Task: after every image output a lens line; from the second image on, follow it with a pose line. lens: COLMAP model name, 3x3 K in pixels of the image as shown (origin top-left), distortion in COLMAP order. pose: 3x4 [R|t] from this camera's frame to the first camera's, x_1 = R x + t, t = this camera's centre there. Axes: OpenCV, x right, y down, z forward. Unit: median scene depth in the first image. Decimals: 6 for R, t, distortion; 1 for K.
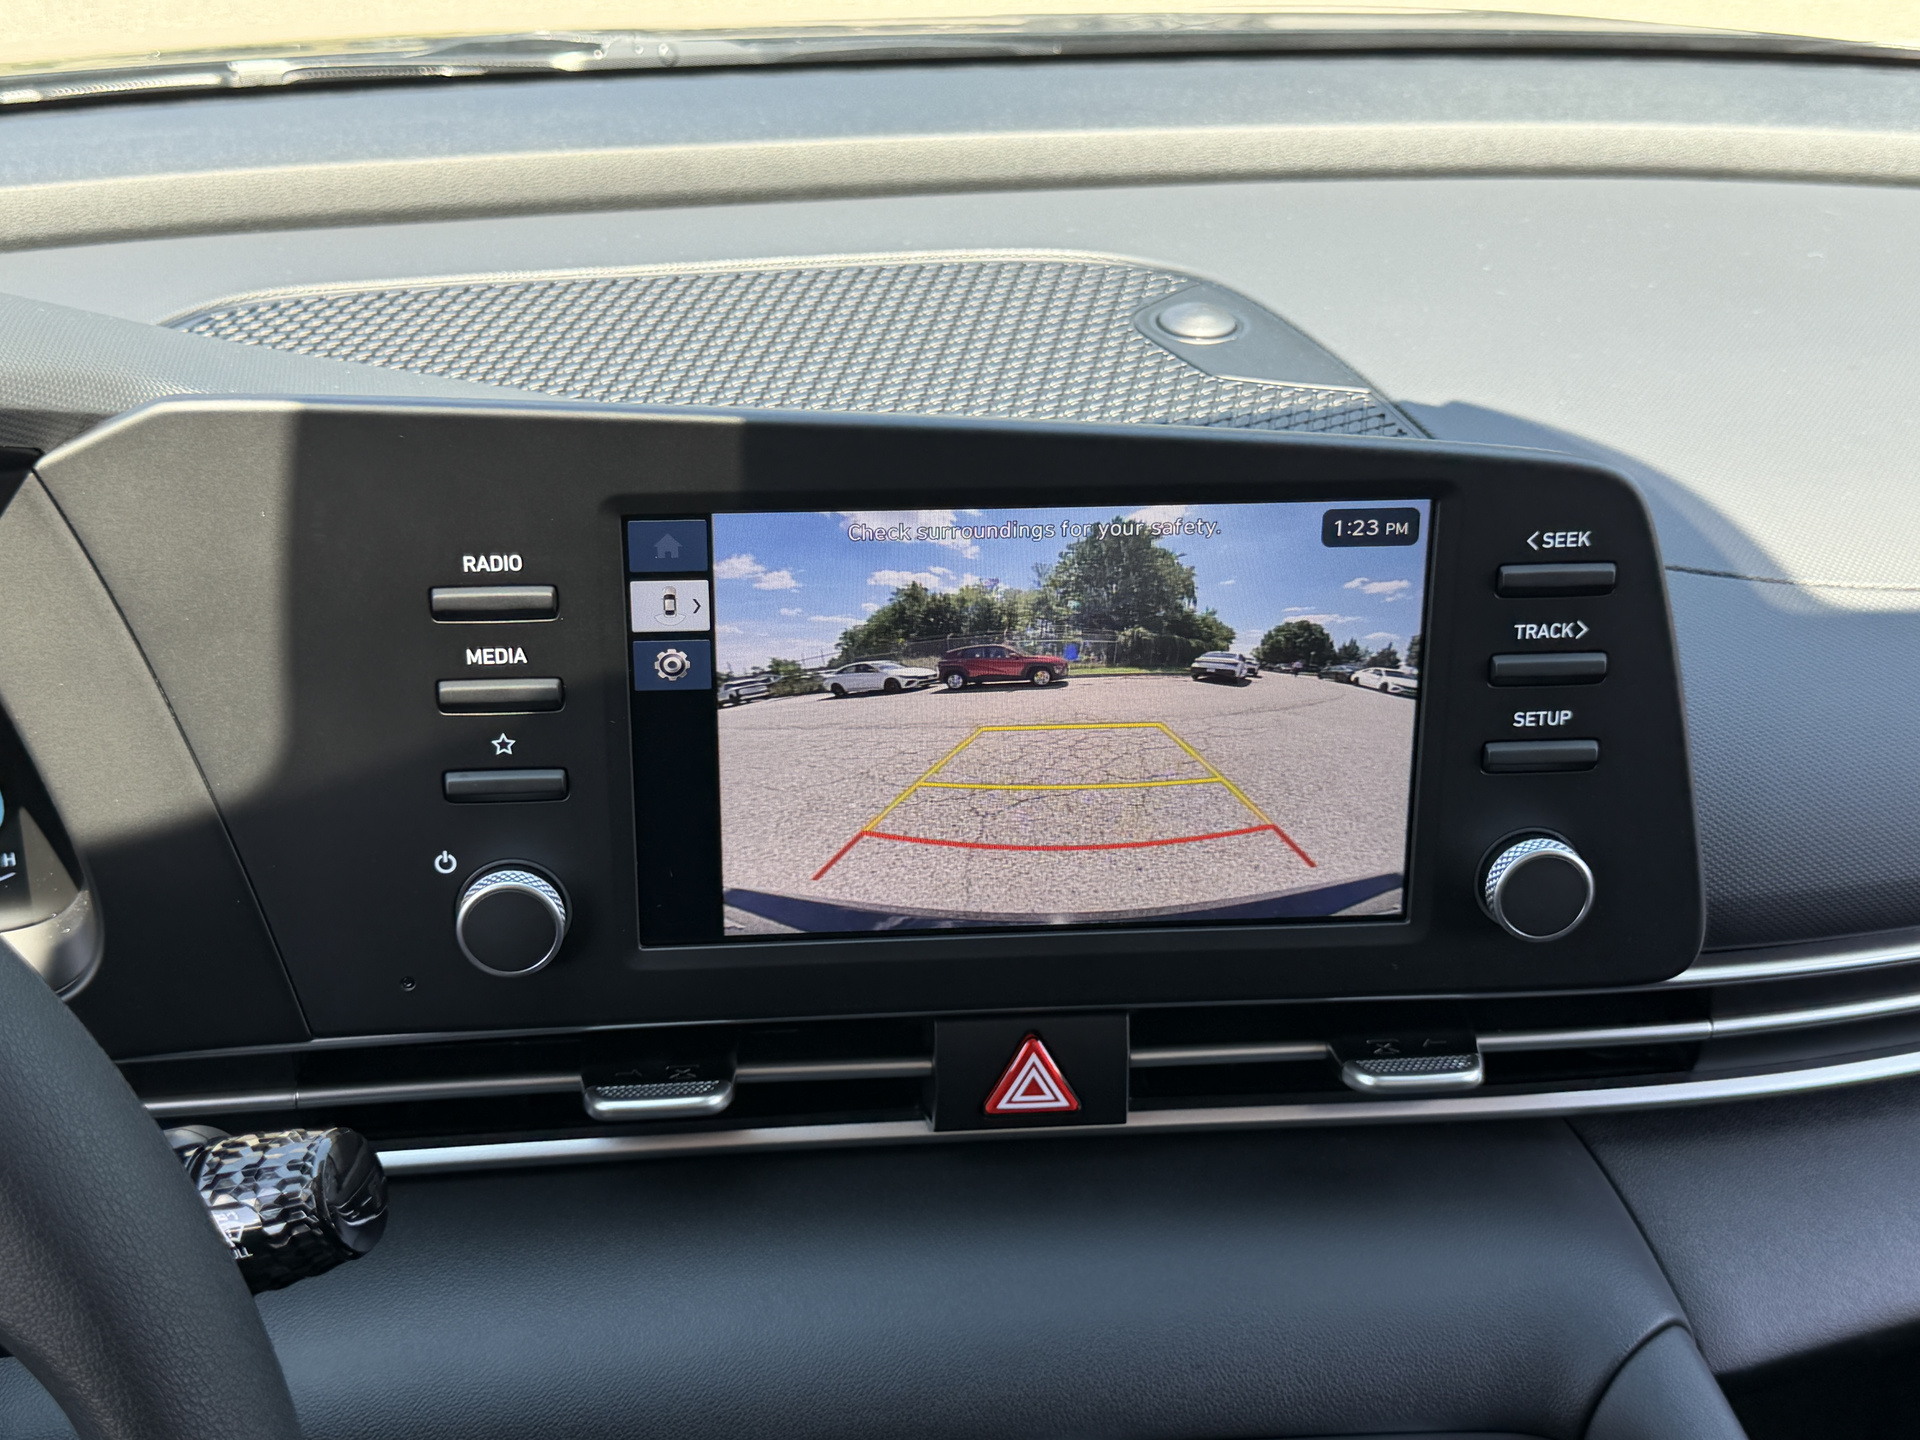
lens RADIAL K [[2386.1, 0, 973.6], [0, 2386.1, 741.8], [0, 0, 1]] dist [0.180647, -0.530138]
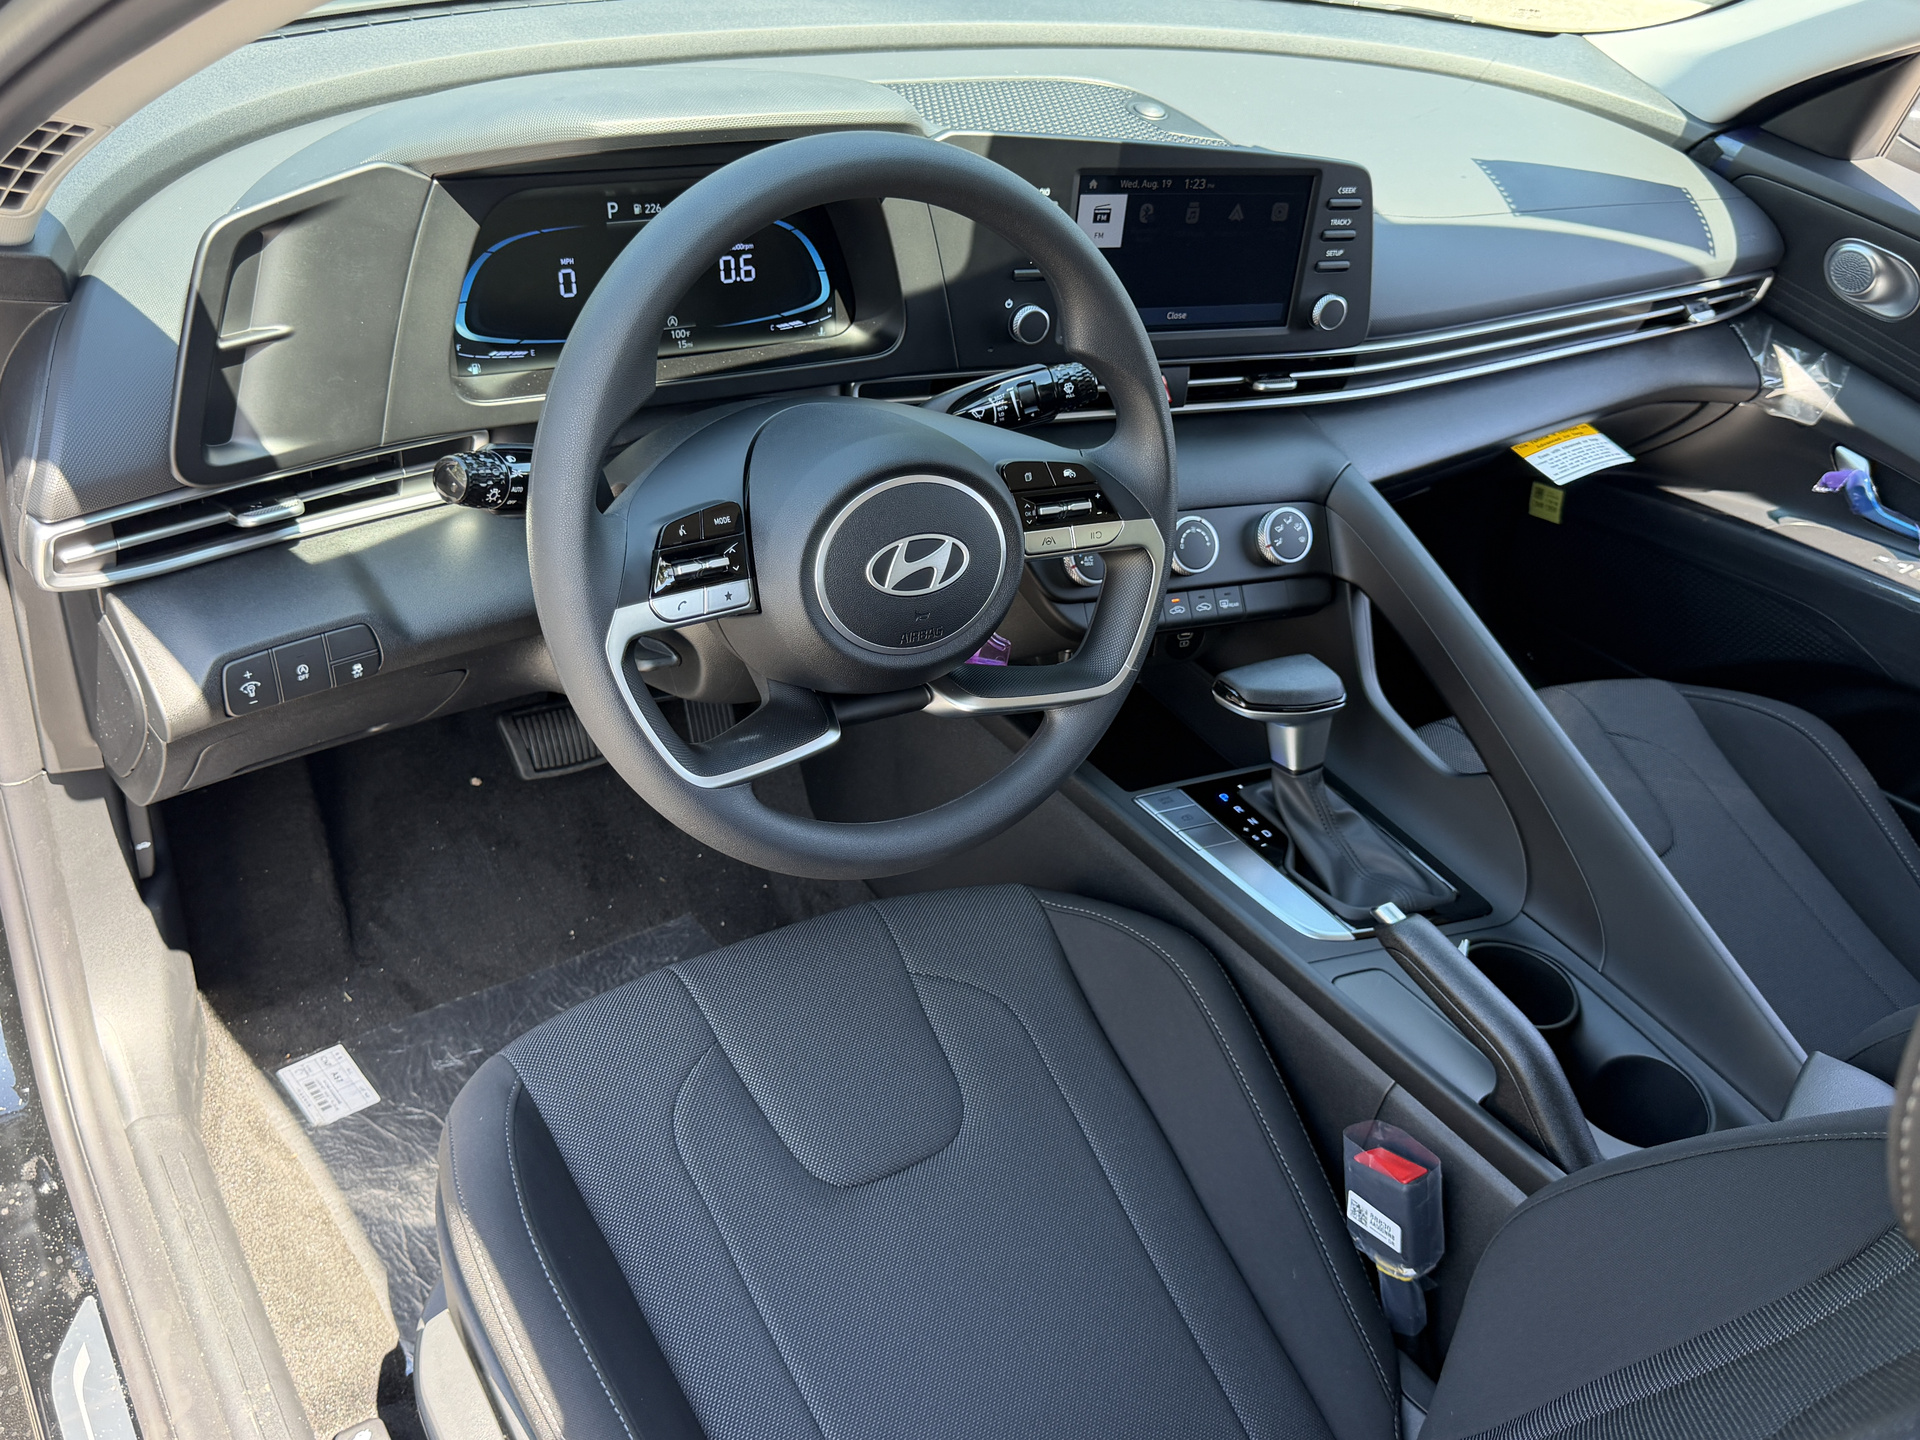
lens RADIAL K [[1675.4, 0, 957.1], [0, 1675.4, 743.3], [0, 0, 1]] dist [0.159124, -0.326640]
pose [[0.944195, -0.086029, 0.317953, -0.889086], [0.027206, 0.982360, 0.185008, 0.175679], [-0.328260, -0.166034, 0.929881, -0.882864]]
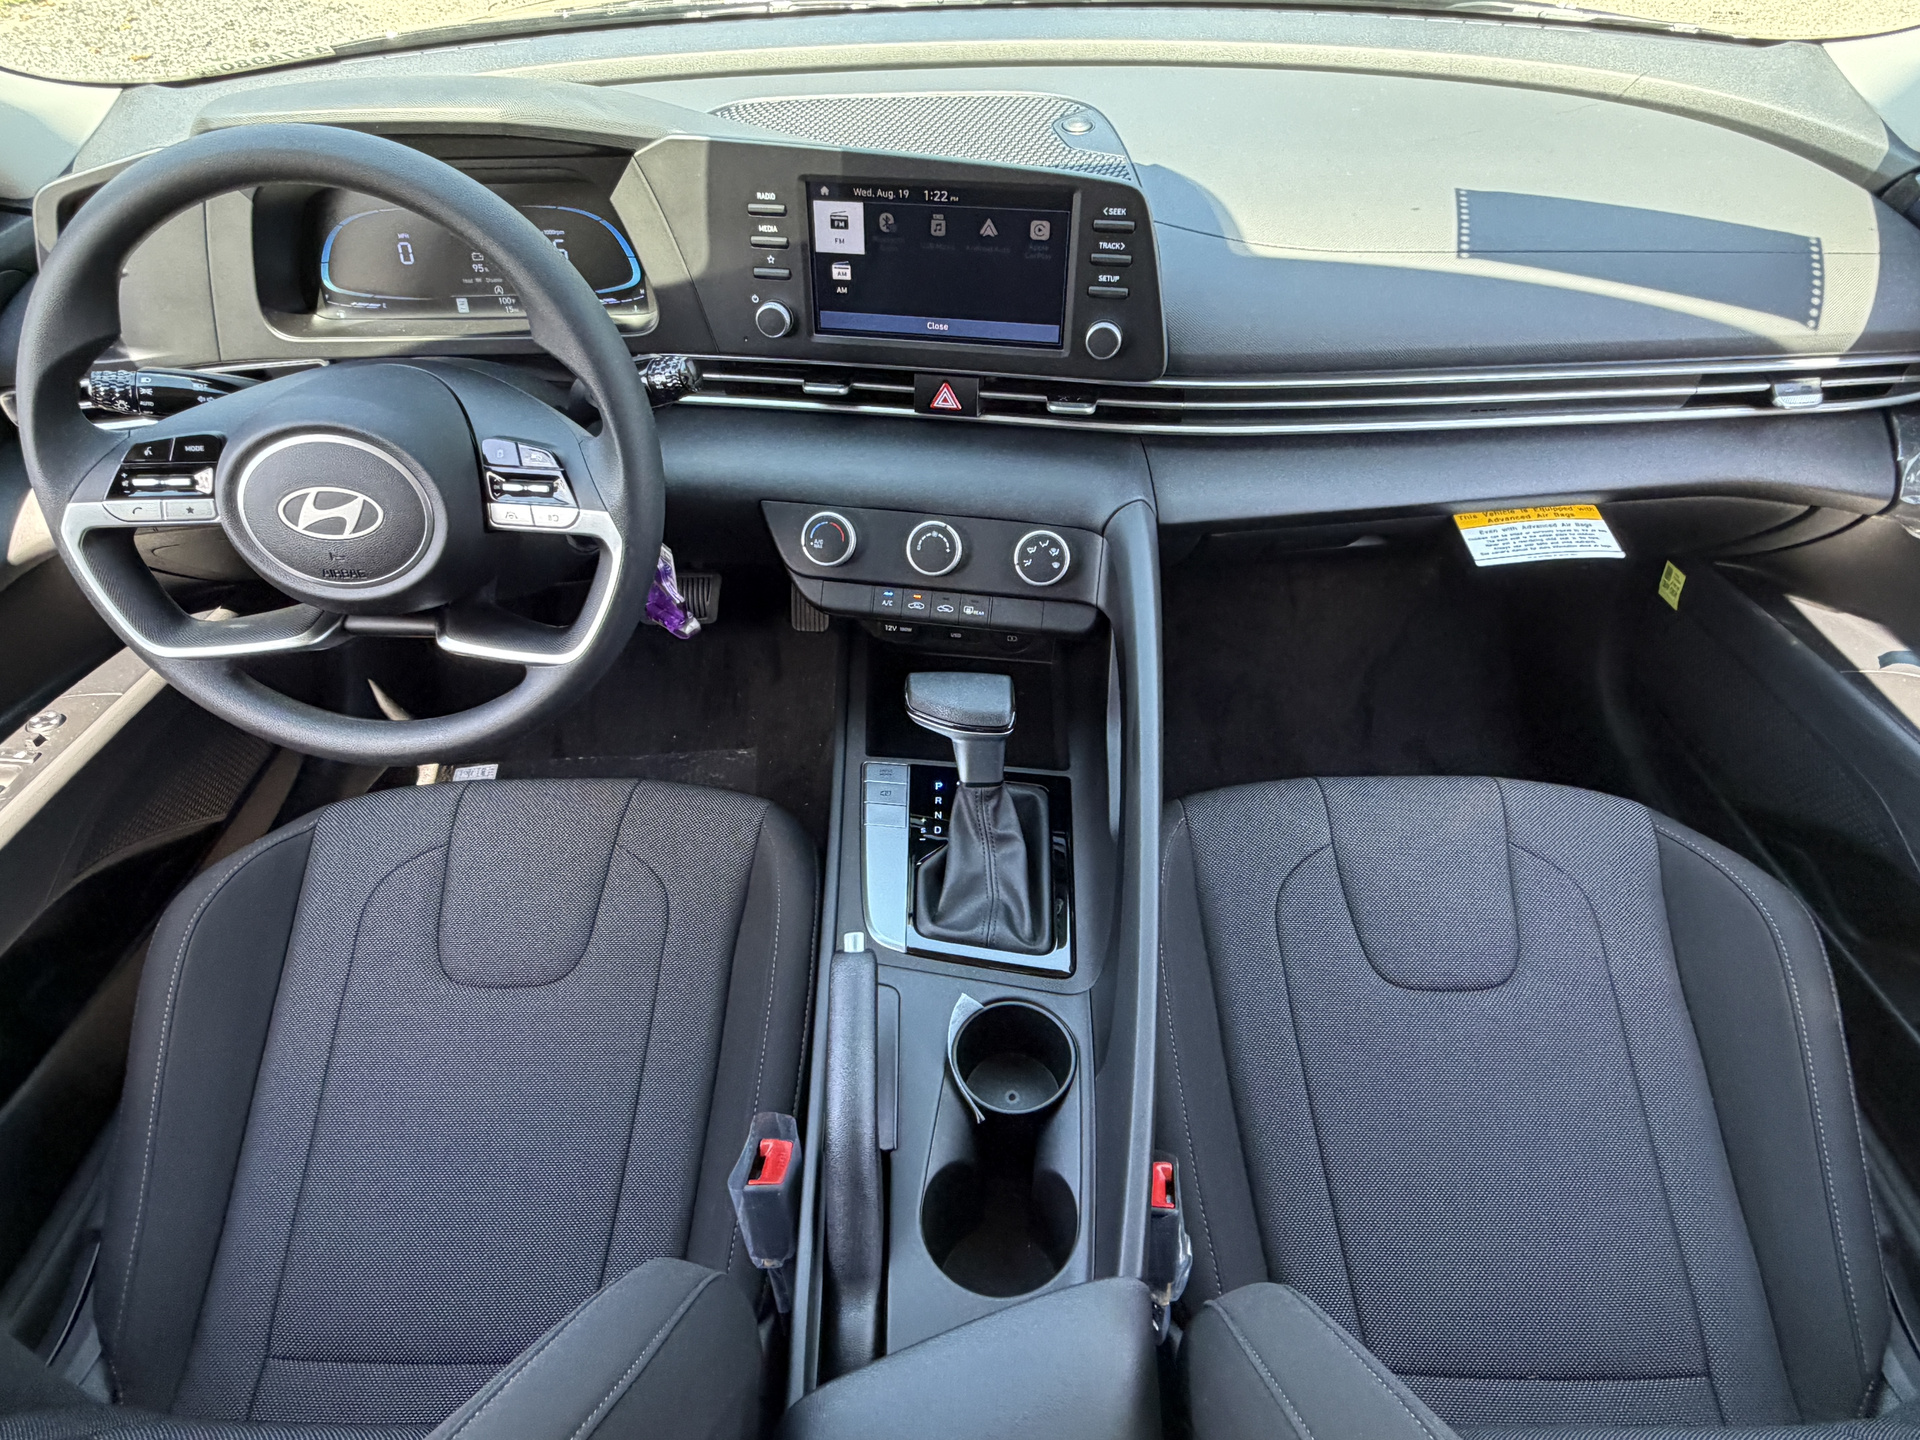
lens RADIAL K [[1147.7, 0, 937.0], [0, 1147.7, 716.8], [0, 0, 1]] dist [0.000121, 0.001886]
pose [[0.958879, 0.165025, -0.230907, 0.416380], [-0.089239, 0.947623, 0.306670, 0.079978], [0.269421, -0.273454, 0.923383, -0.452781]]
